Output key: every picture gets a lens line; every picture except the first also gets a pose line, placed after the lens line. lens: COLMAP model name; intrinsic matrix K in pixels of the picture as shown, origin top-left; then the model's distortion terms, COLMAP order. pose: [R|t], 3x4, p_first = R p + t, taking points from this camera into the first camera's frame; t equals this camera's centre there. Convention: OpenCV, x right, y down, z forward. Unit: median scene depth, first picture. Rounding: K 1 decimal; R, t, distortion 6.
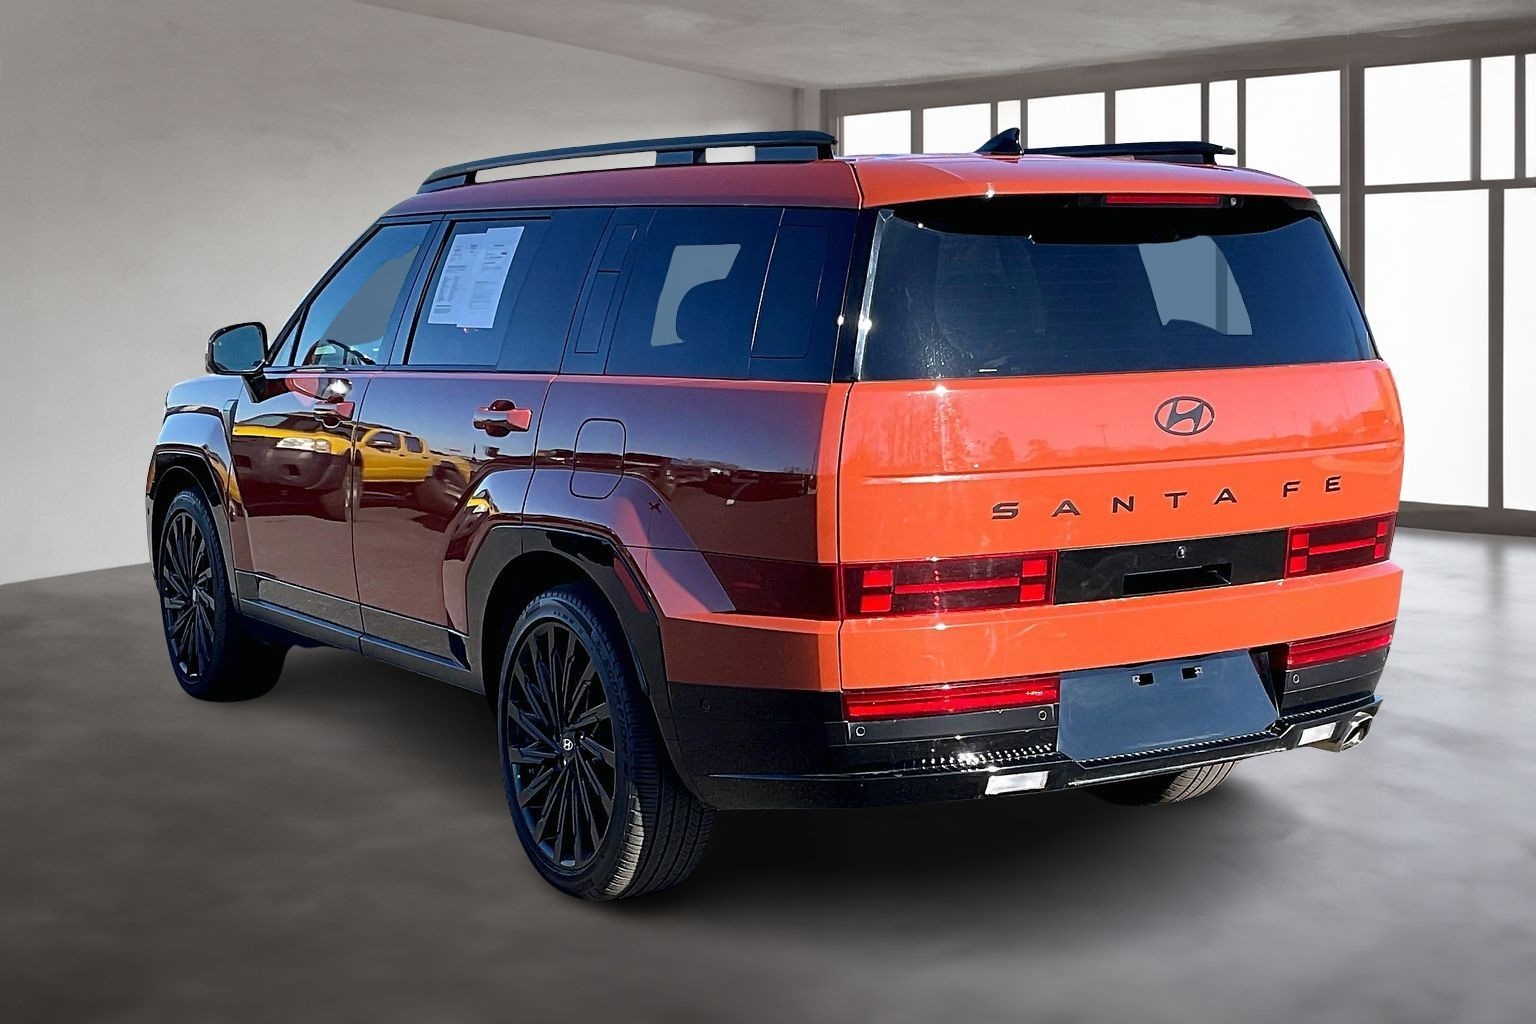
lens RADIAL K [[2452.8, 0, 768.0], [0, 2452.8, 512.0], [0, 0, 1]] dist [-0.021214, -0.012477]
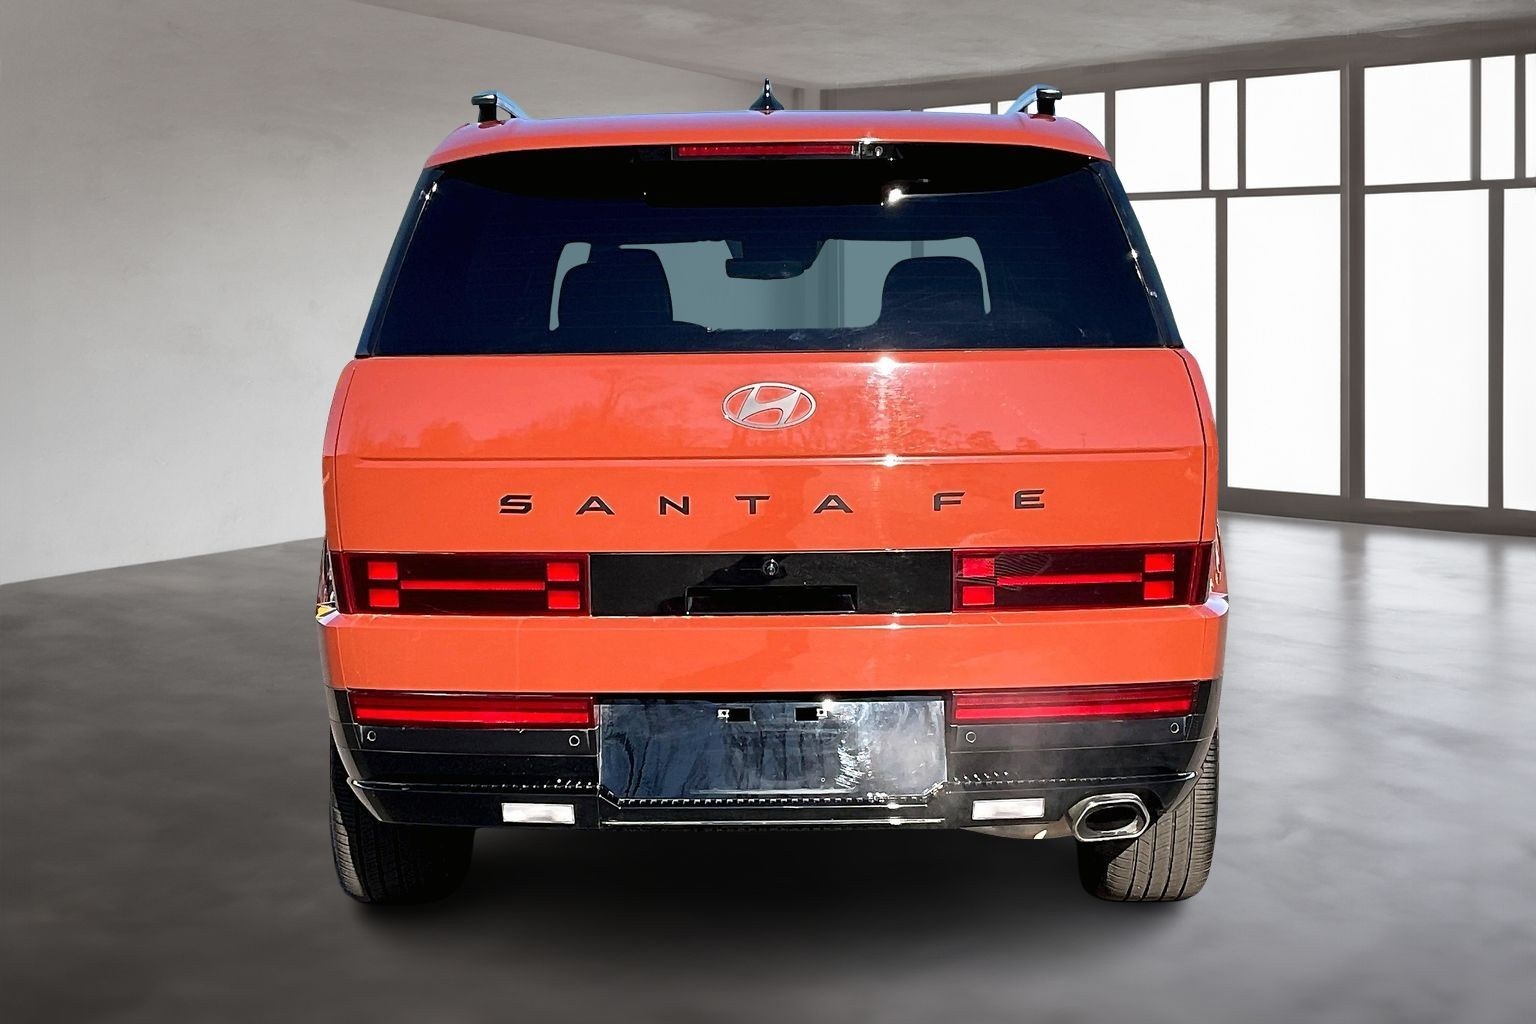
lens RADIAL K [[1974.4, 0, 770.1], [0, 1974.4, 487.0], [0, 0, 1]] dist [0.090017, 0.006520]
pose [[0.838694, 0.039648, -0.543158, 0.543250], [-0.055480, 0.998378, -0.012791, -0.002565], [0.541770, 0.040862, 0.839533, 0.434437]]
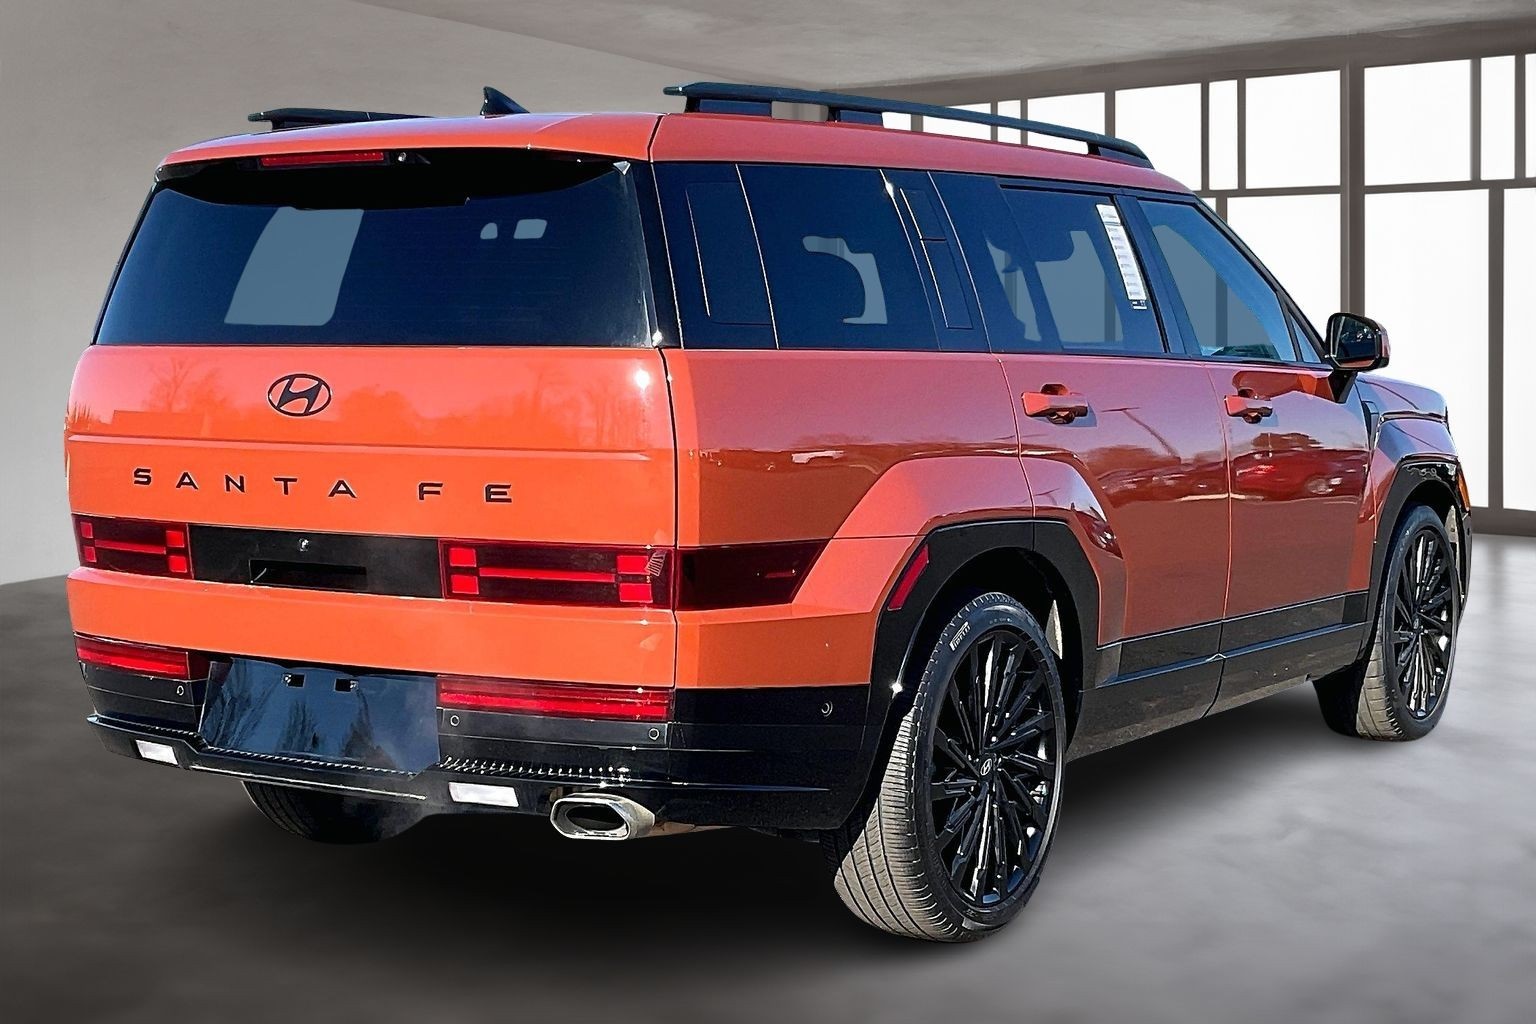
lens RADIAL K [[2452.8, 0, 768.0], [0, 2452.8, 512.0], [0, 0, 1]] dist [-0.021214, -0.012477]
pose [[0.426848, 0.075518, -0.901165, 1.074878], [-0.103247, 0.994061, 0.034398, -0.045497], [0.898410, 0.078359, 0.432109, 0.771091]]
